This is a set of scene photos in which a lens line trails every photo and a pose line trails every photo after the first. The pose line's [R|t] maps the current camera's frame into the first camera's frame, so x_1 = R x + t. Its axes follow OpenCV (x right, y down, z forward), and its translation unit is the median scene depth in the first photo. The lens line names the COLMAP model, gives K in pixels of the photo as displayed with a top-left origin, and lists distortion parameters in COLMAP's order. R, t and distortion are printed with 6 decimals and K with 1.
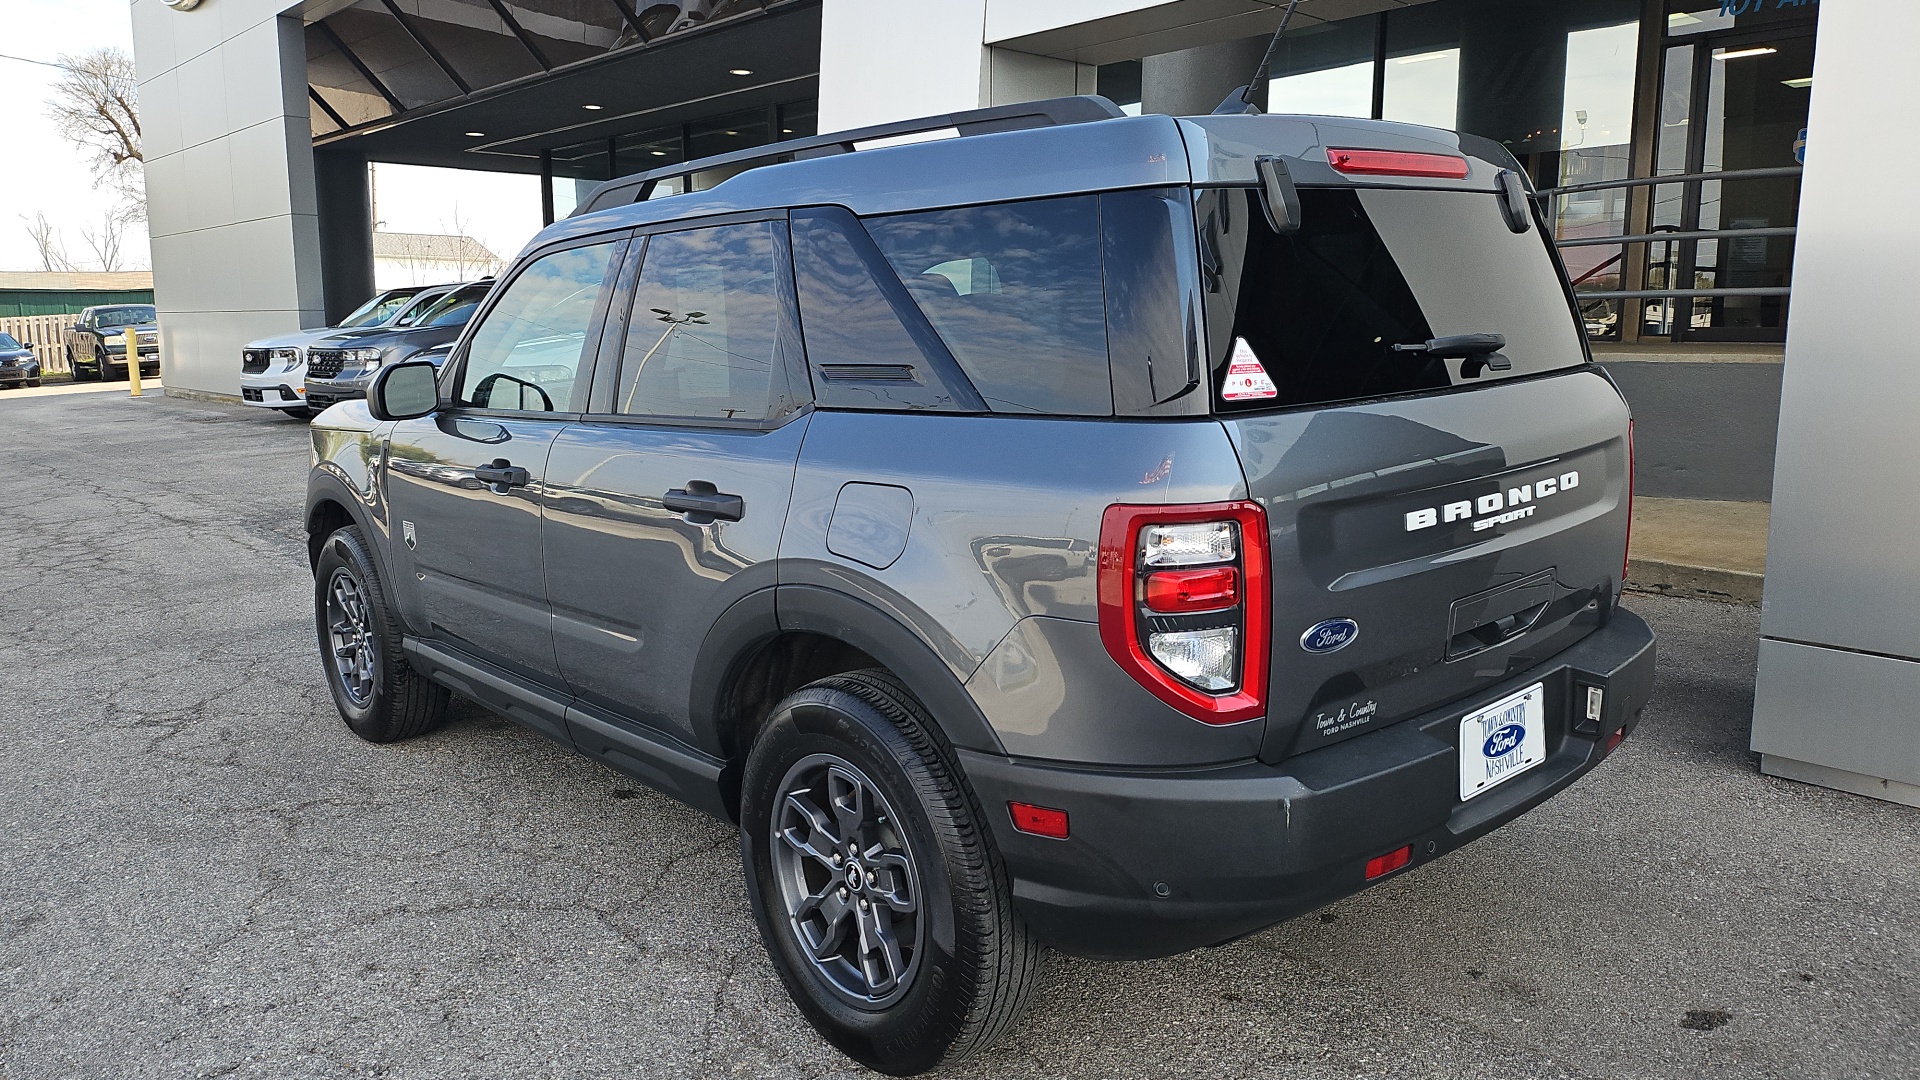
lens RADIAL K [[1350.9, 0, 966.4], [0, 1350.9, 535.1], [0, 0, 1]] dist [0.040590, -0.006172]
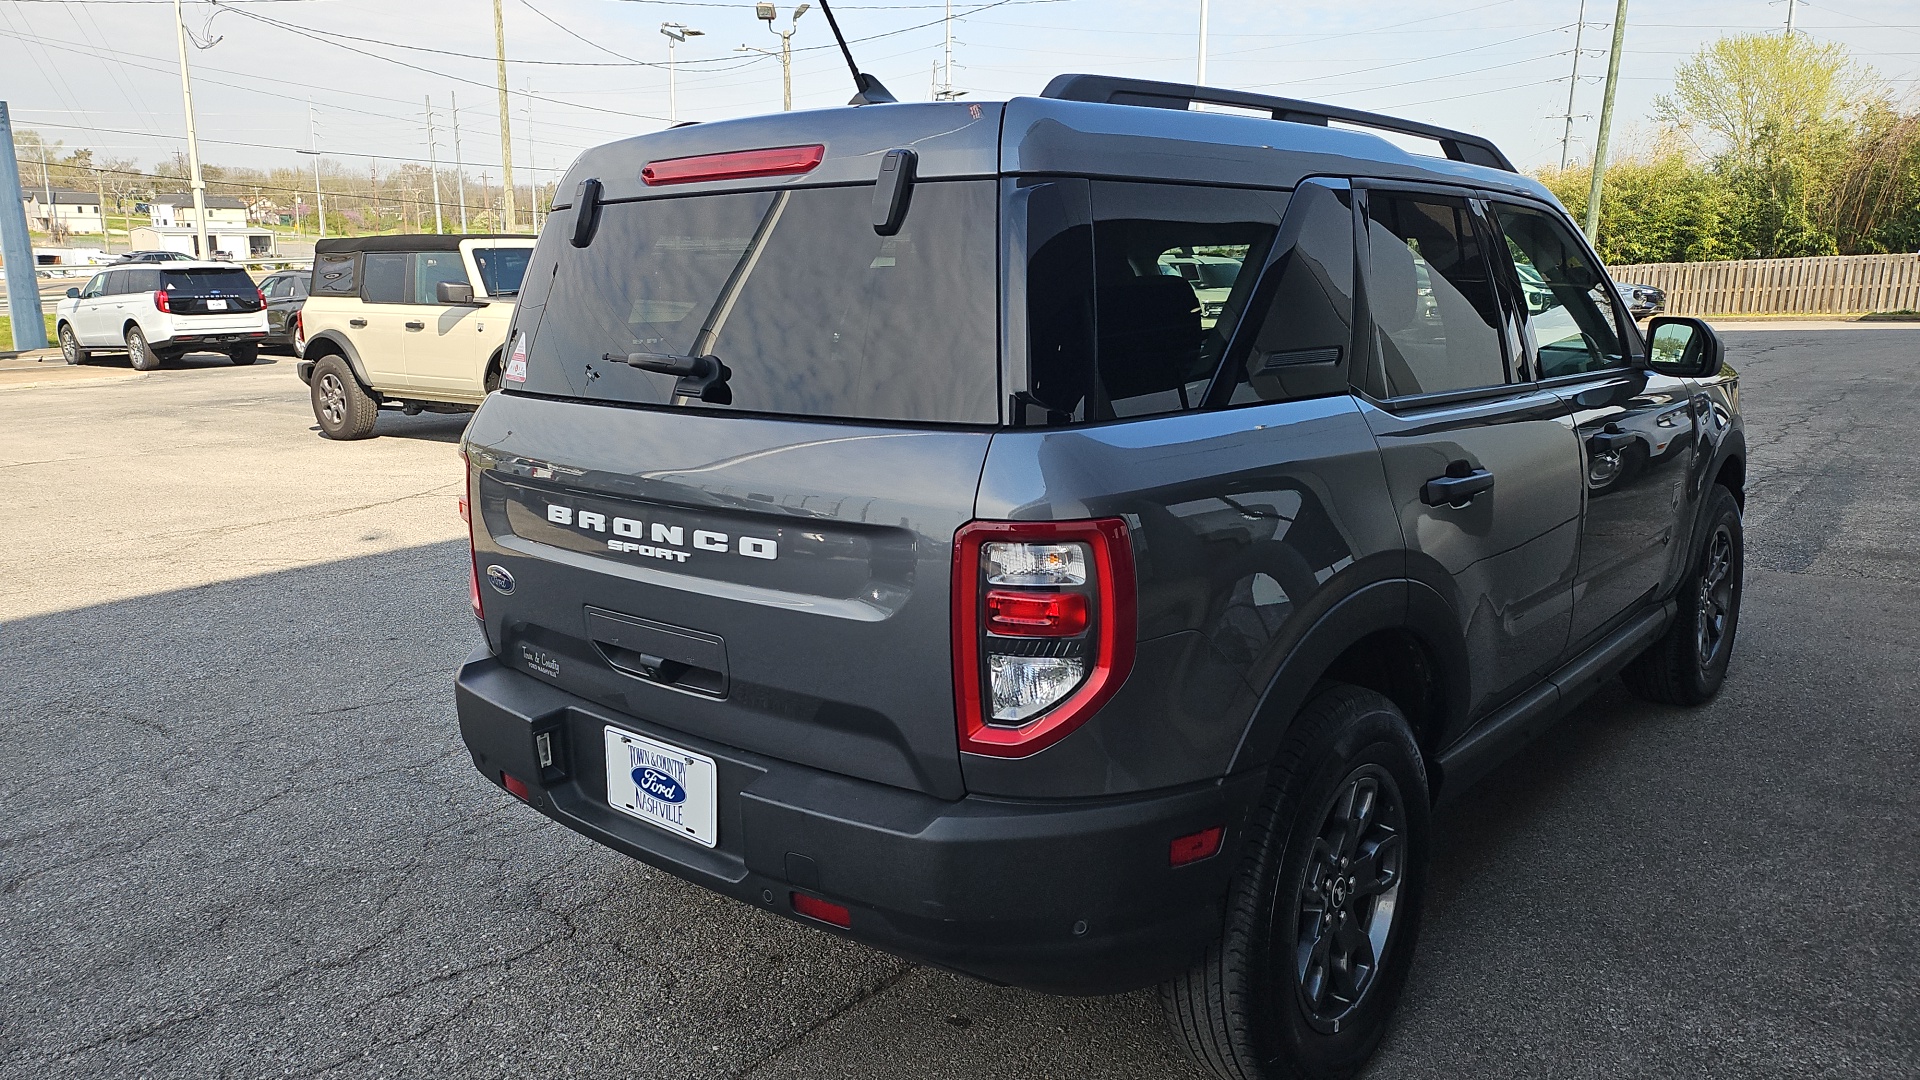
lens RADIAL K [[1350.9, 0, 966.4], [0, 1350.9, 535.1], [0, 0, 1]] dist [0.040590, -0.006172]
pose [[0.146172, 0.223127, -0.963768, 1.336654], [-0.161274, 0.966573, 0.199316, -0.246942], [0.976025, 0.126296, 0.177270, 1.050990]]
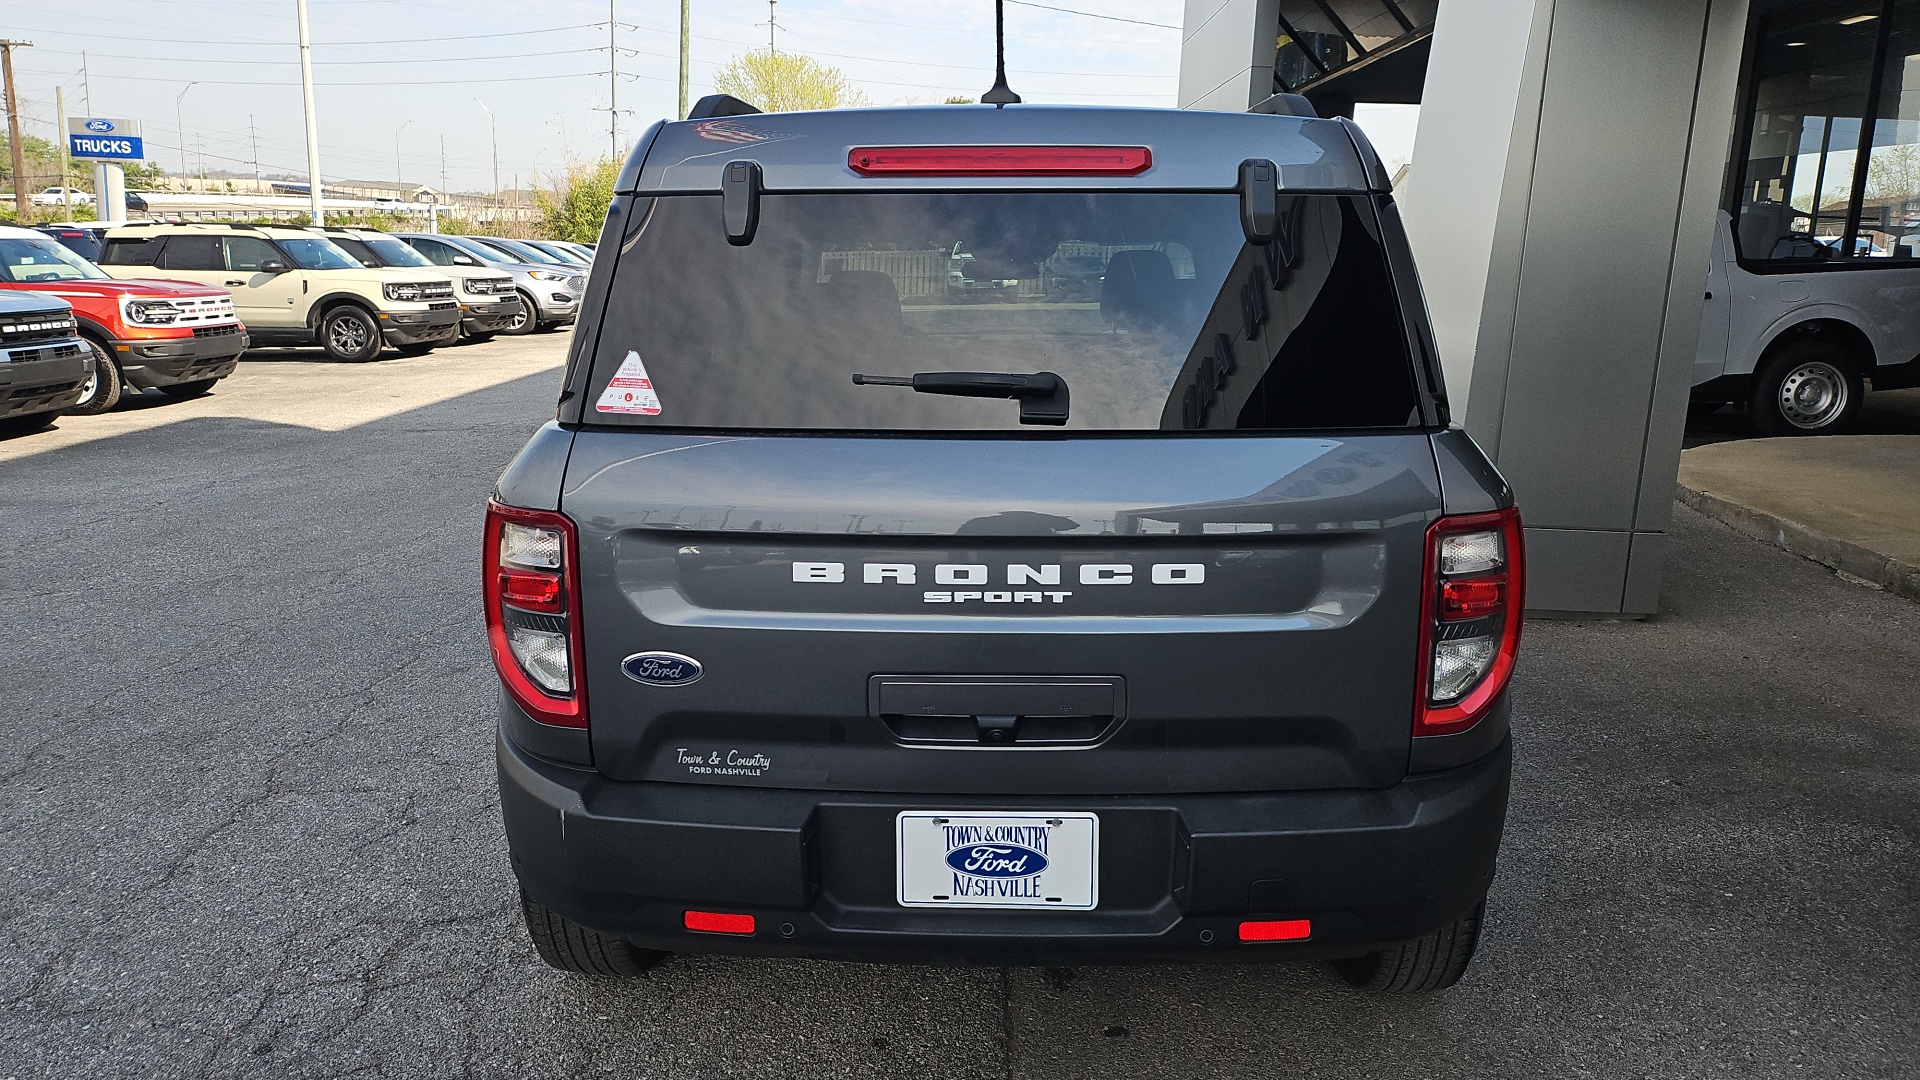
lens RADIAL K [[1398.5, 0, 952.2], [0, 1398.5, 533.4], [0, 0, 1]] dist [0.041168, -0.001631]
pose [[0.729696, 0.173979, -0.661267, 0.936028], [-0.147332, 0.984377, 0.096411, -0.129156], [0.667710, 0.027075, 0.743929, 0.347537]]
